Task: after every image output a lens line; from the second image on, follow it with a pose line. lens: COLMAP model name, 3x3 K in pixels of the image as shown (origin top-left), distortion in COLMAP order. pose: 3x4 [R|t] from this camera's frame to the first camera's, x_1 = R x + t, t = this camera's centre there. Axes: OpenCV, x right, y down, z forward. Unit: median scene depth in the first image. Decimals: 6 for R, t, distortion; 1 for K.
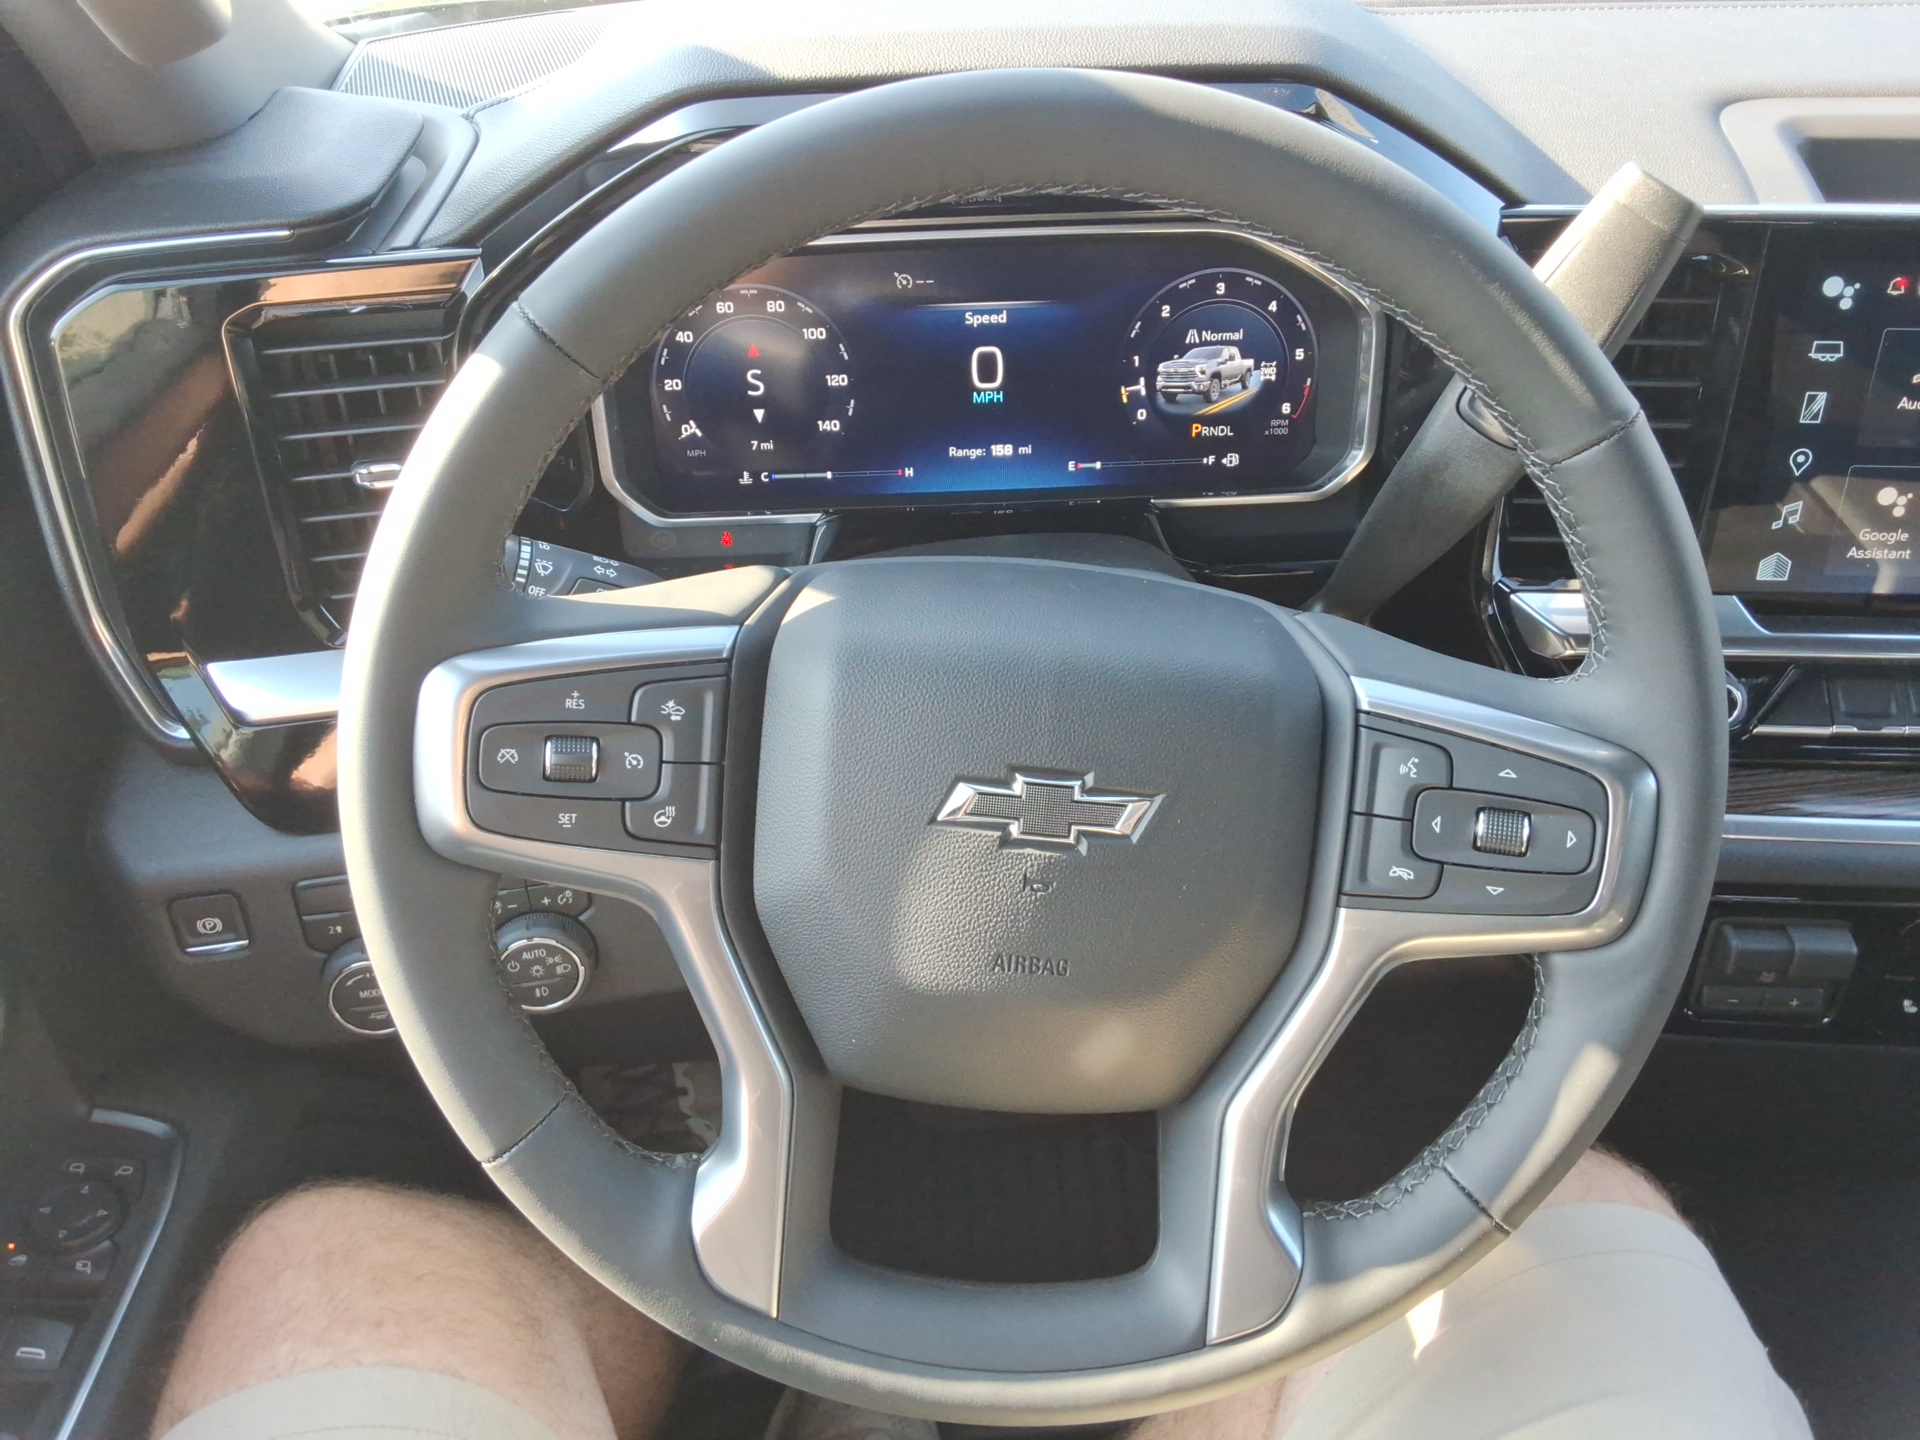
lens RADIAL K [[1563.8, 0, 978.0], [0, 1563.8, 706.5], [0, 0, 1]] dist [0.145528, -0.246734]
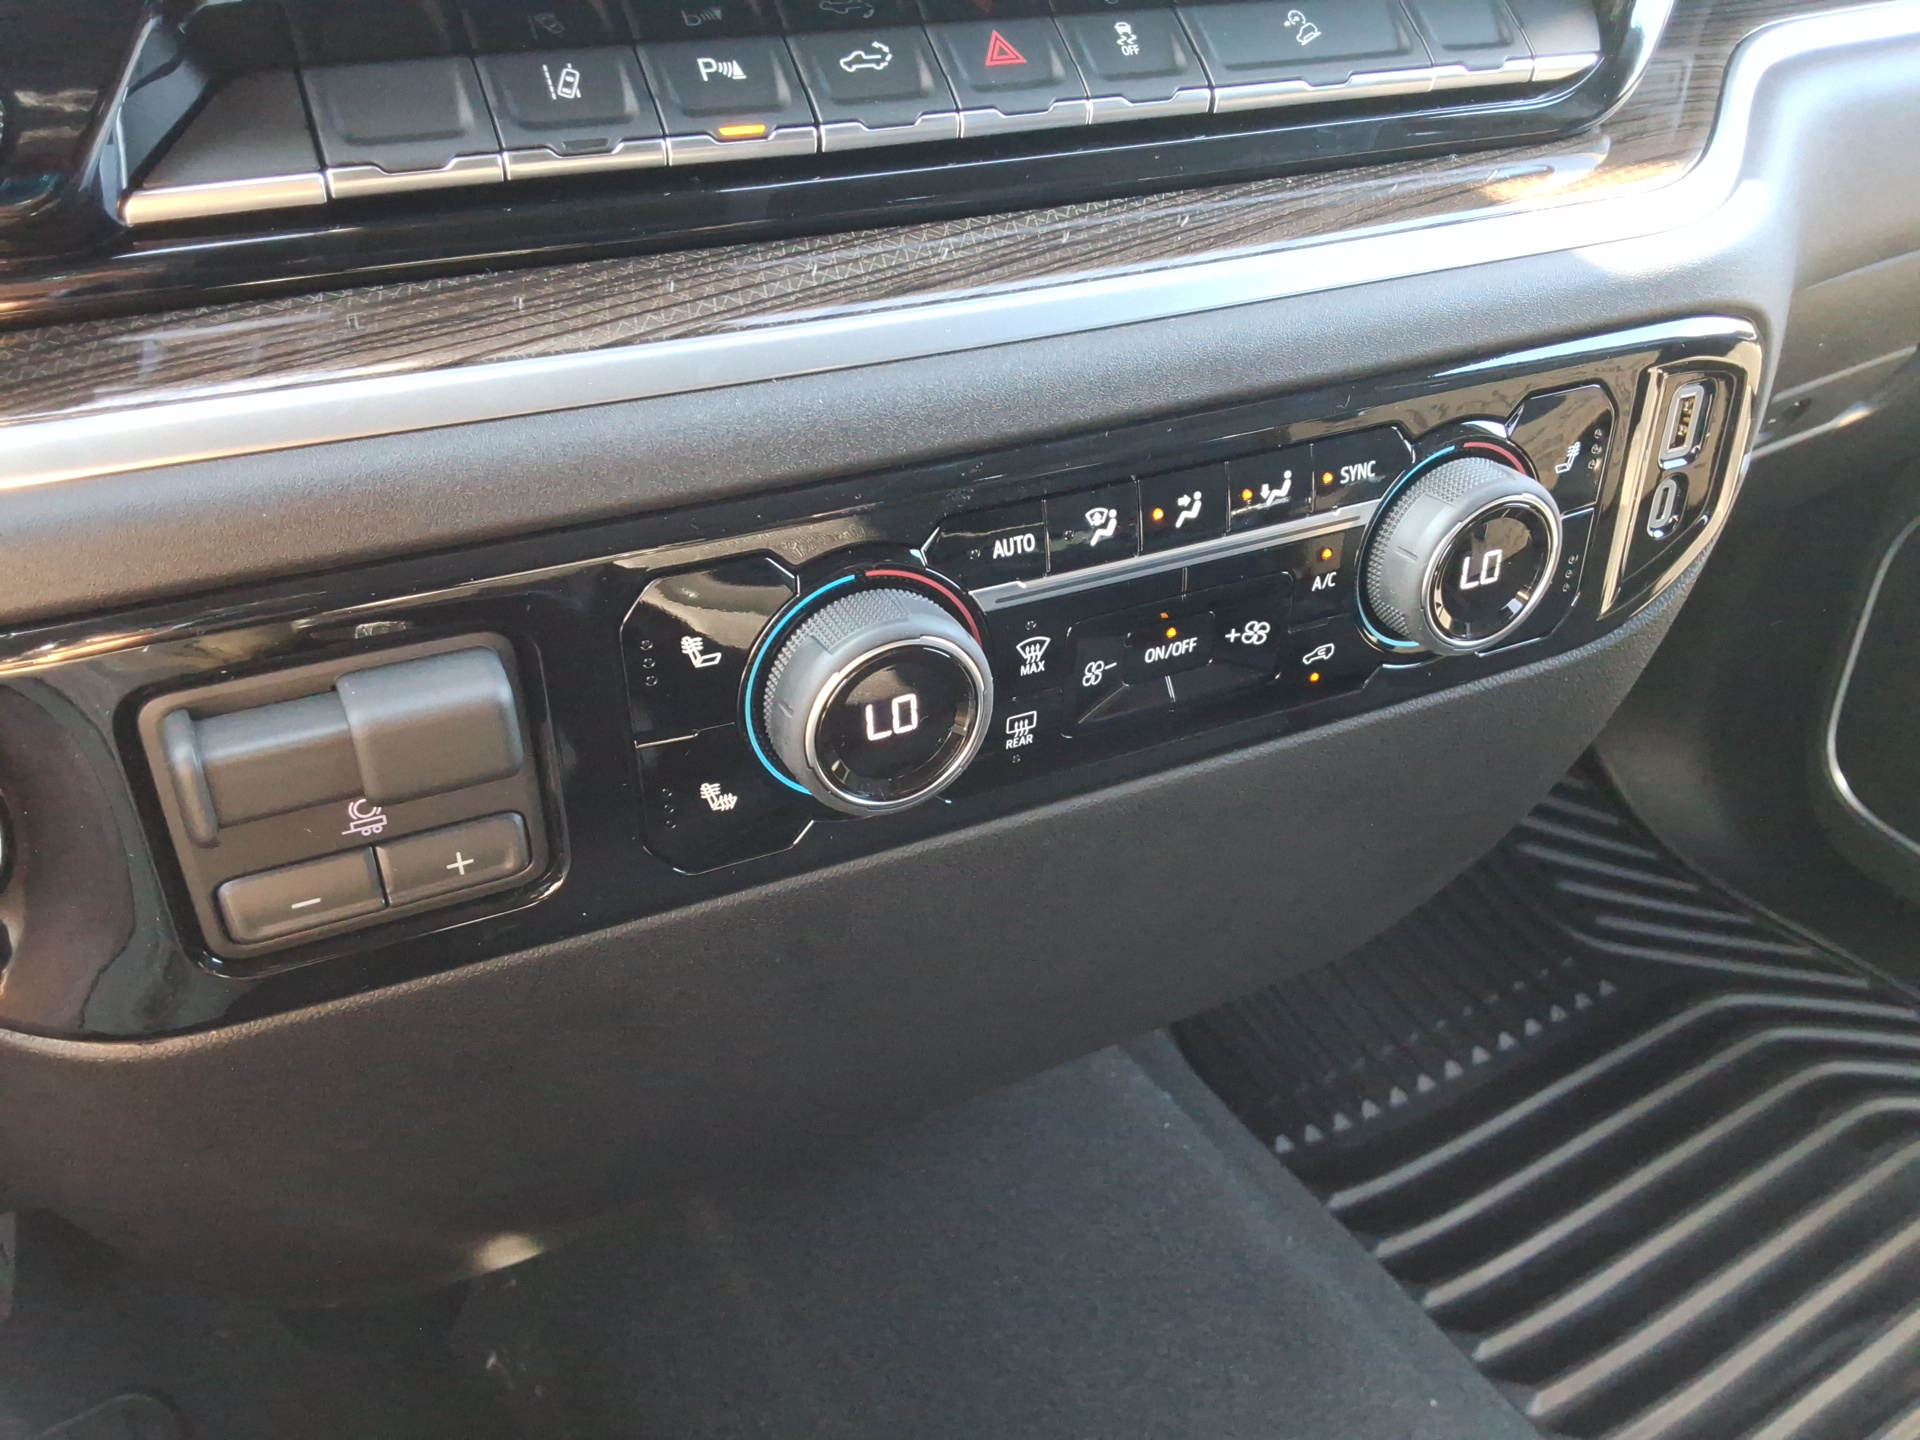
lens RADIAL K [[1563.8, 0, 978.0], [0, 1563.8, 706.5], [0, 0, 1]] dist [0.145528, -0.246734]
pose [[0.865911, -0.240392, 0.438645, 0.484859], [0.251232, 0.967323, 0.034179, 0.176001], [-0.432528, 0.080606, 0.898010, 0.598802]]
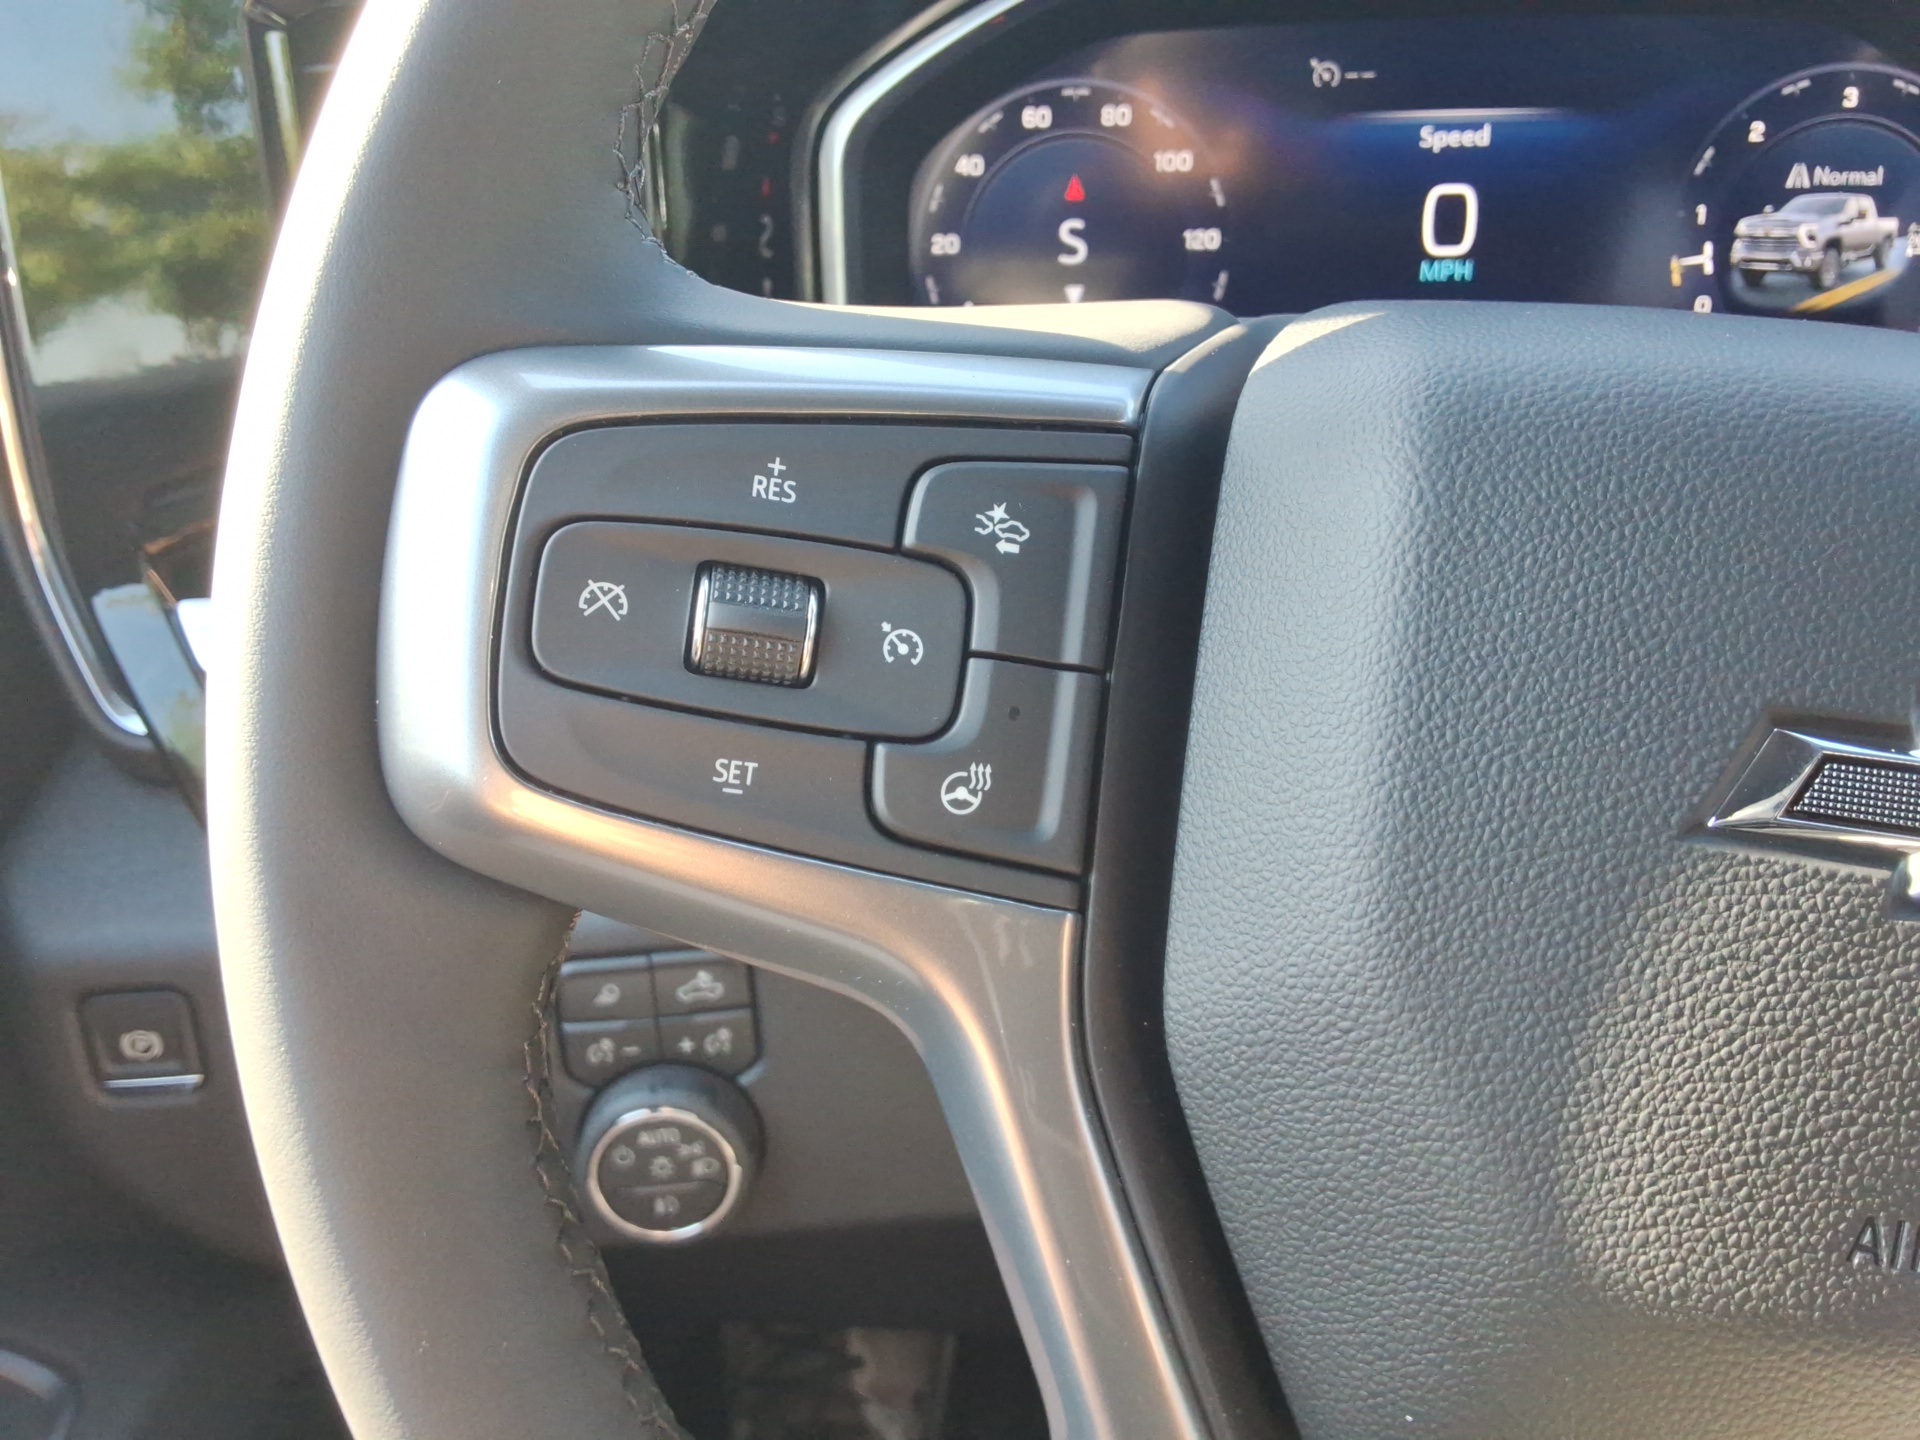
lens RADIAL K [[1613.7, 0, 976.8], [0, 1613.7, 729.3], [0, 0, 1]] dist [0.057495, -0.134264]
pose [[0.992607, 0.043933, -0.113140, -0.107974], [-0.057407, 0.991265, -0.118735, 0.074817], [0.106935, 0.124352, 0.986459, 0.422996]]
